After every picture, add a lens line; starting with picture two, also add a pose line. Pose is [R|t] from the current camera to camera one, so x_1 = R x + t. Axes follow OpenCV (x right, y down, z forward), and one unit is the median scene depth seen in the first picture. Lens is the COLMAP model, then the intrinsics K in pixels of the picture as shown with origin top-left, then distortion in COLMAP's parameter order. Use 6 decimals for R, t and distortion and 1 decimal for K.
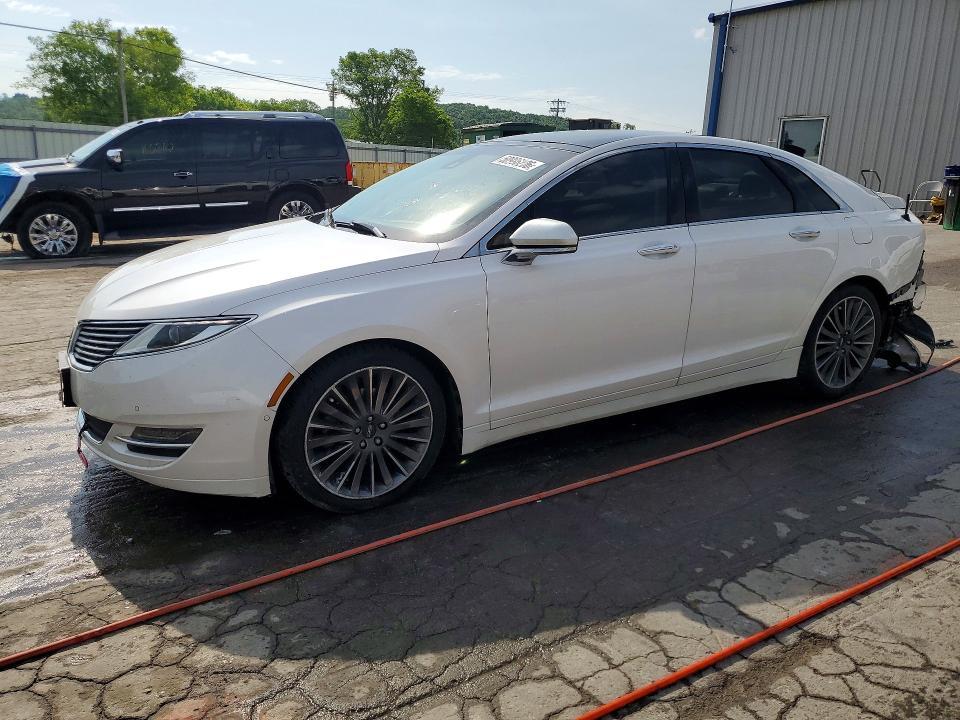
lens RADIAL K [[707.4, 0, 480.0], [0, 707.4, 360.0], [0, 0, 1]] dist [-0.003956, -0.003599]
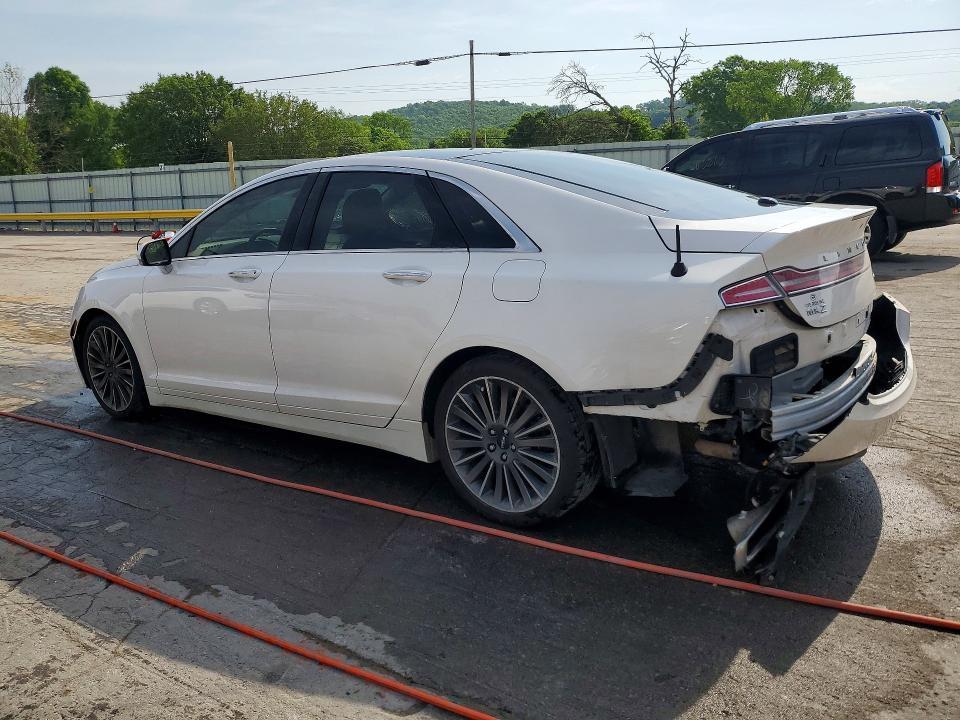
lens RADIAL K [[735.7, 0, 480.0], [0, 735.7, 360.0], [0, 0, 1]] dist [0.017881, -0.000802]
pose [[0.425516, 0.183181, -0.886217, 1.162618], [-0.198820, 0.974295, 0.105923, -0.179710], [0.882840, 0.131126, 0.450998, 0.686848]]
